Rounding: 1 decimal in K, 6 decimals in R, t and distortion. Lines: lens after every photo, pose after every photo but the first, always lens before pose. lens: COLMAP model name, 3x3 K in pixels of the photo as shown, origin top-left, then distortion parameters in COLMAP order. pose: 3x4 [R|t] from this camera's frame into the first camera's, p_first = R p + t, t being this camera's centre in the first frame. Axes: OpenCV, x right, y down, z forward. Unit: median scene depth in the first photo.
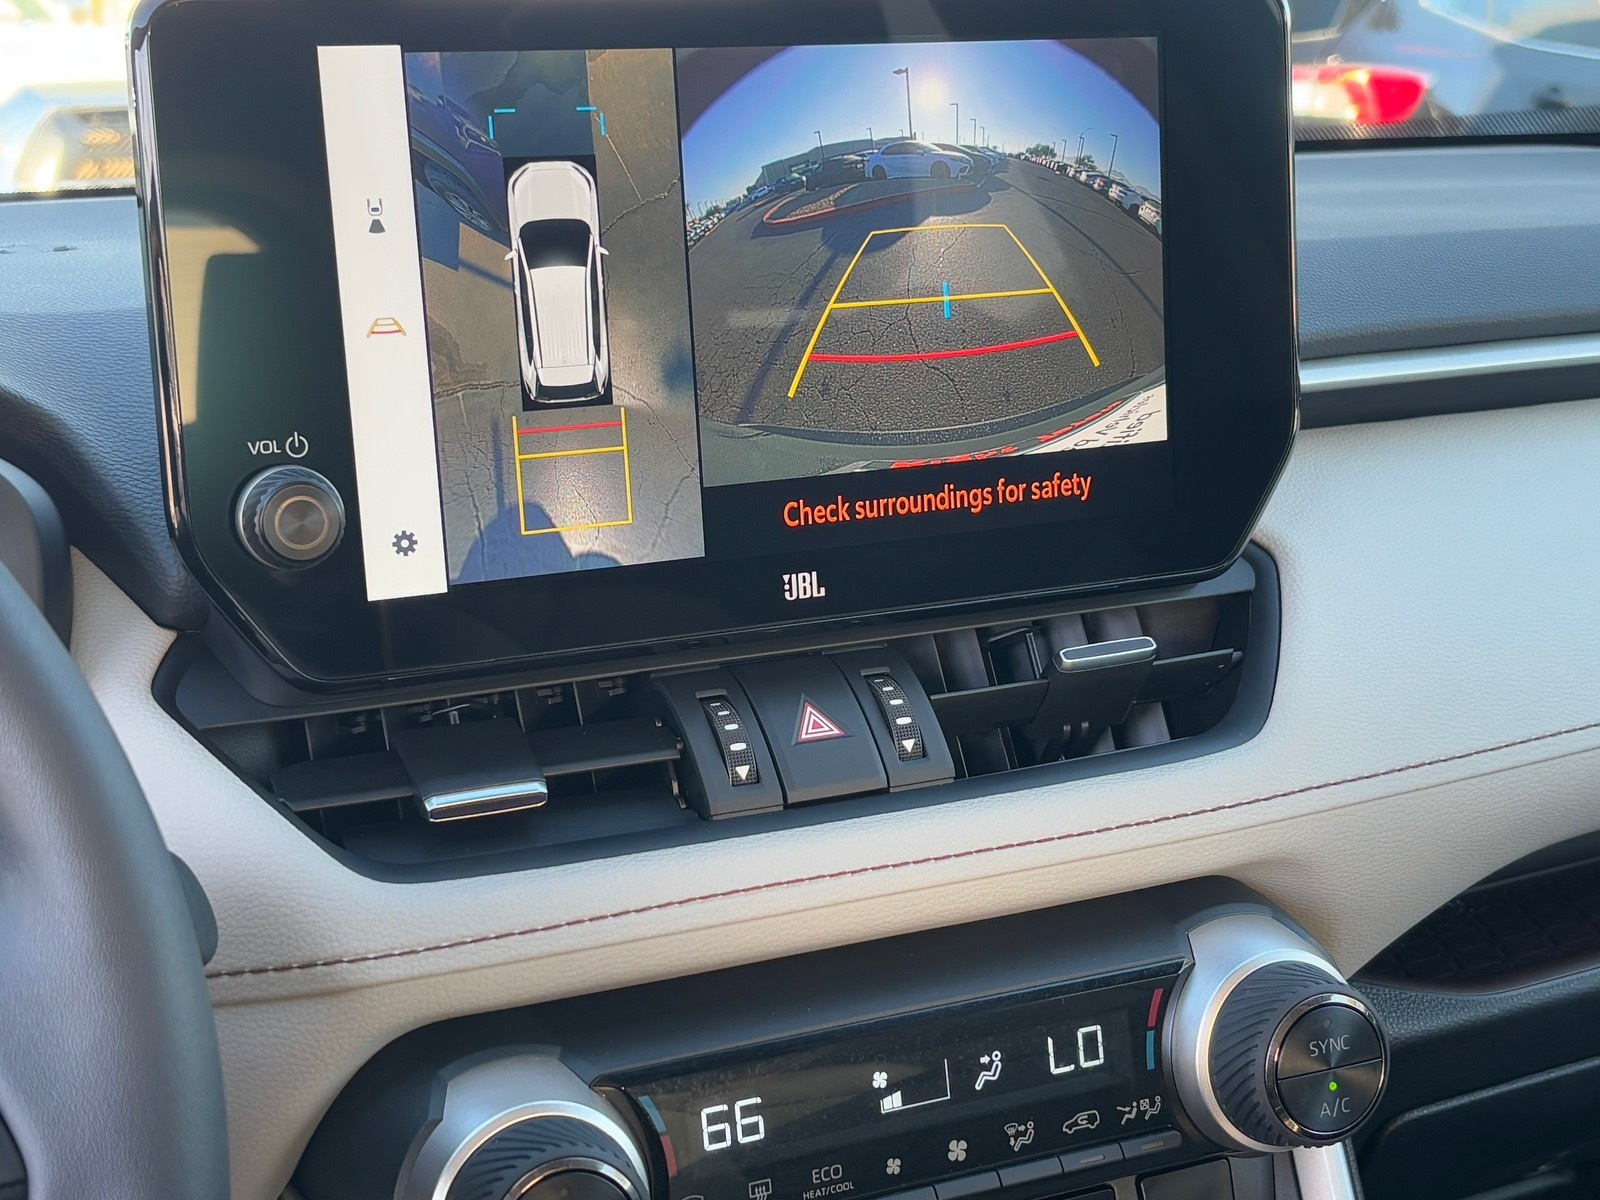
lens RADIAL K [[2309.3, 0, 767.0], [0, 2309.3, 633.5], [0, 0, 1]] dist [0.130988, 0.000000]
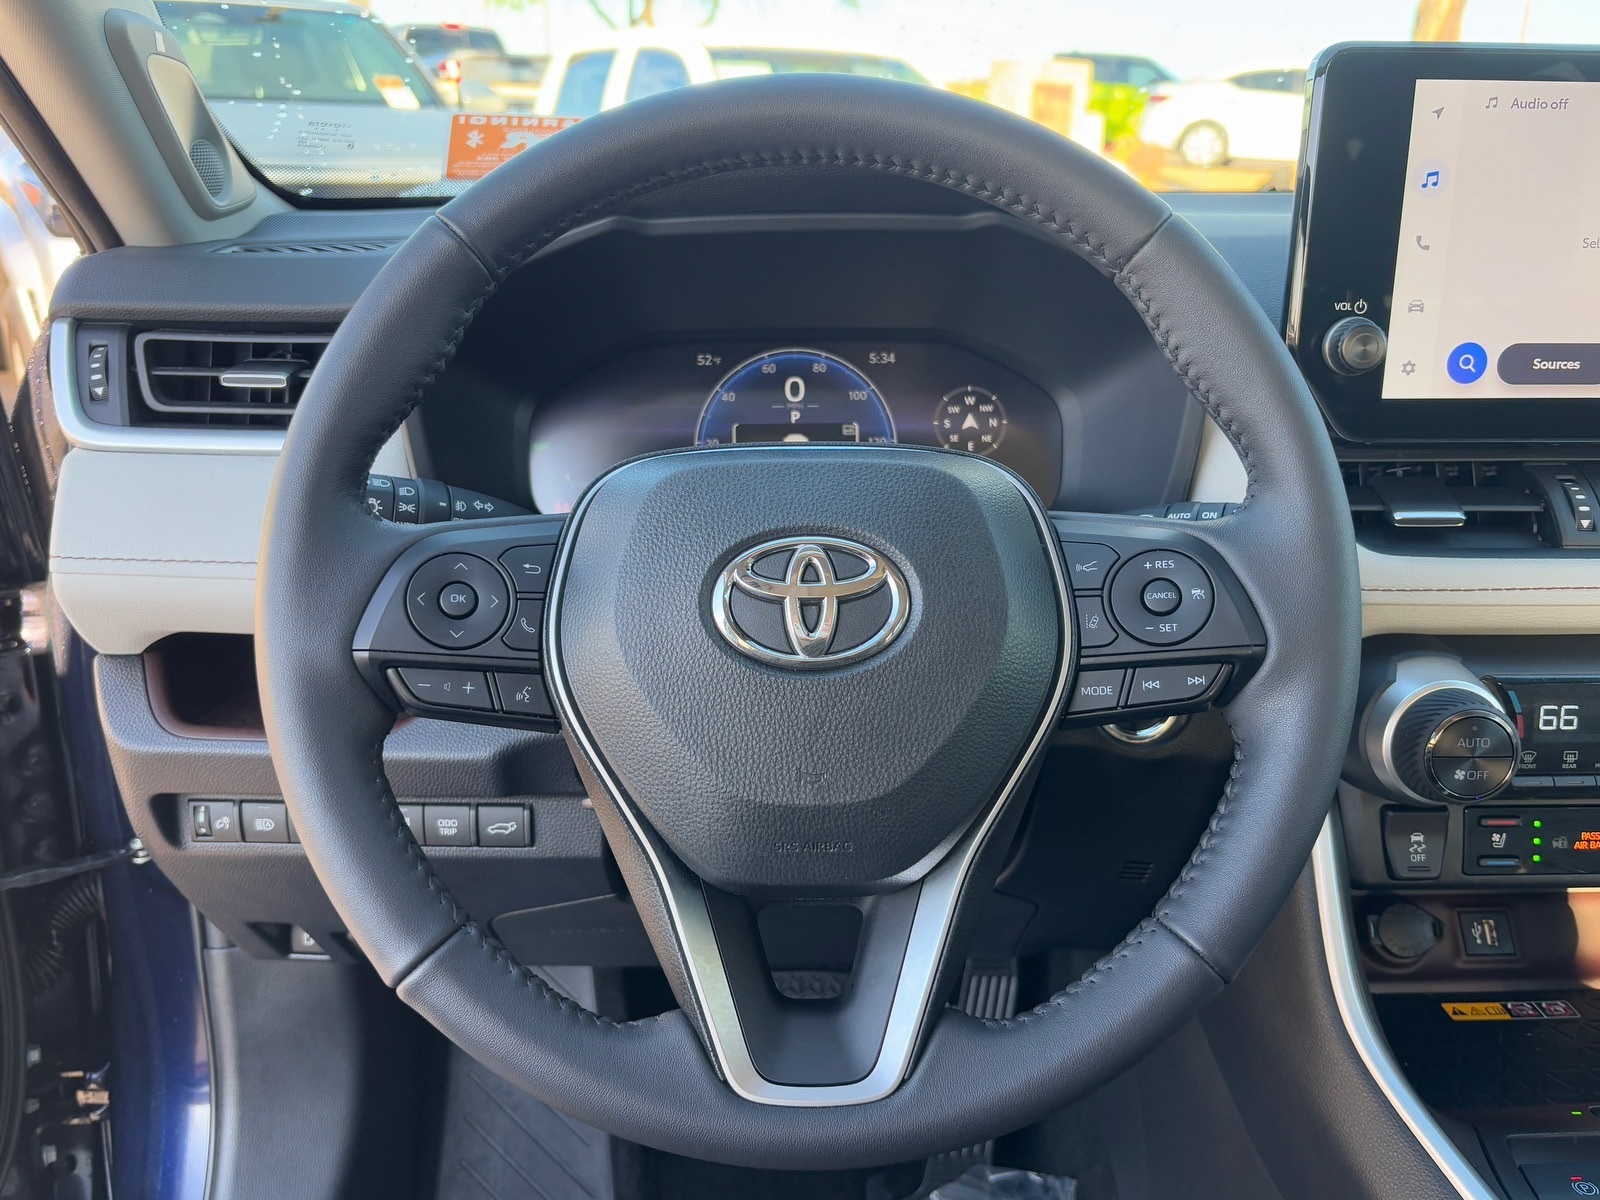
lens RADIAL K [[1317.7, 0, 793.0], [0, 1317.7, 609.7], [0, 0, 1]] dist [0.043205, -0.055617]
pose [[0.923869, 0.147239, -0.353252, -0.195060], [-0.115785, 0.987308, 0.108704, 0.084358], [0.364774, -0.059527, 0.929191, -0.127776]]
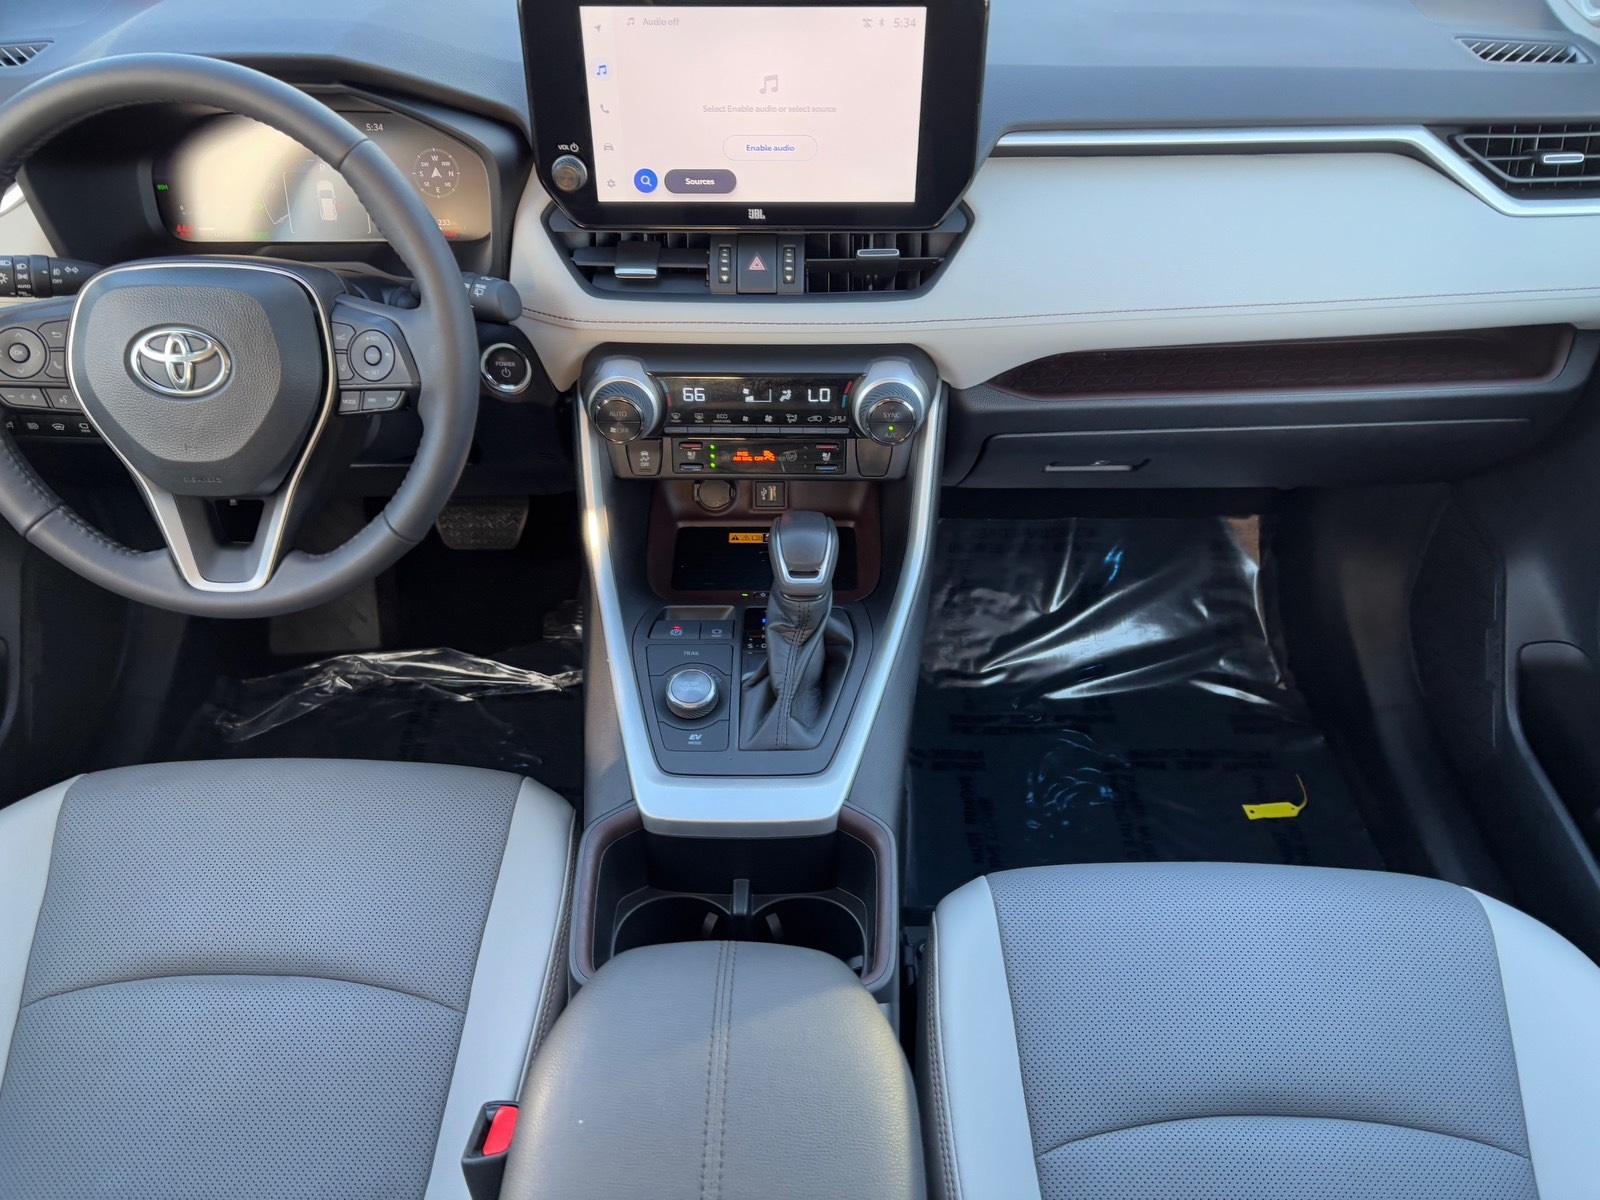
lens RADIAL K [[1223.9, 0, 793.9], [0, 1223.9, 608.0], [0, 0, 1]] dist [0.036325, -0.033921]
pose [[0.907692, 0.294901, -0.298545, 0.657499], [-0.116533, 0.860592, 0.495783, -0.362133], [0.403133, -0.415228, 0.815518, -0.405990]]
